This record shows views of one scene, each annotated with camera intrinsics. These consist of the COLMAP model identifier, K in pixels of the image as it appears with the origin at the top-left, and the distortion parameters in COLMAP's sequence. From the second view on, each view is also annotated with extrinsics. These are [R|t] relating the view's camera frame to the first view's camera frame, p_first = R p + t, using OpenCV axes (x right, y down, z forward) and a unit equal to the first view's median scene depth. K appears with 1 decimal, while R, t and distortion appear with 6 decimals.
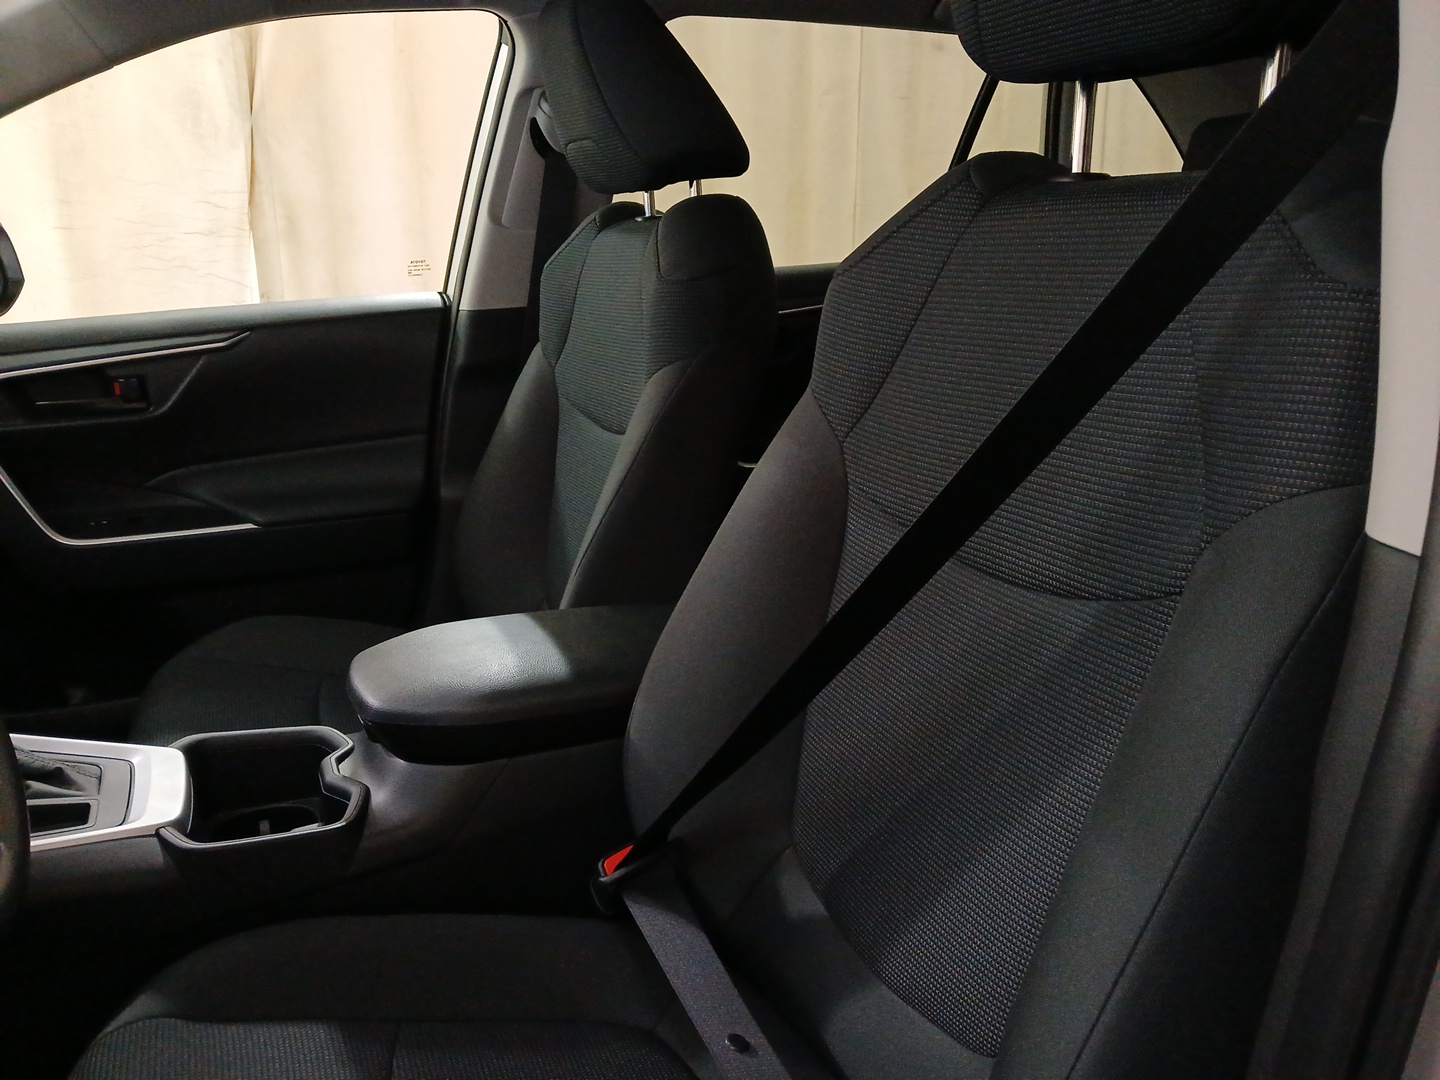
lens RADIAL K [[1139.6, 0, 716.5], [0, 1139.6, 538.2], [0, 0, 1]] dist [0.038183, -0.078901]
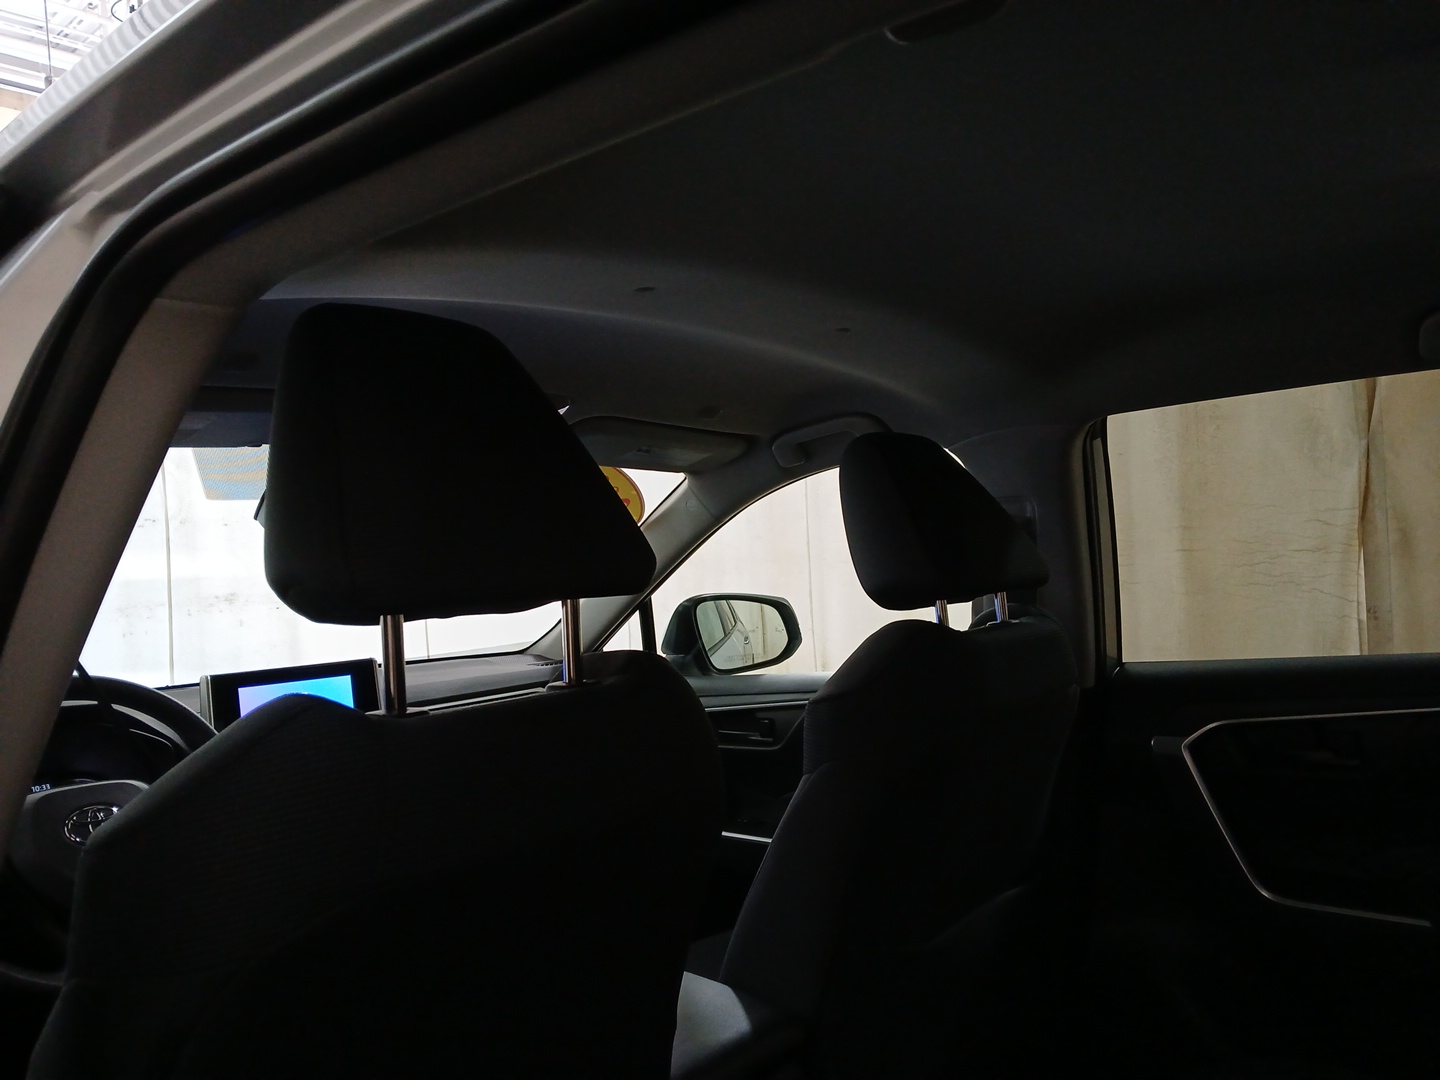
lens RADIAL K [[1139.6, 0, 717.4], [0, 1139.6, 546.0], [0, 0, 1]] dist [0.038183, -0.078901]
pose [[0.425907, -0.024774, -0.904428, 0.248260], [-0.179345, 0.977478, -0.111231, -0.061930], [0.886814, 0.209579, 0.411872, 0.111031]]
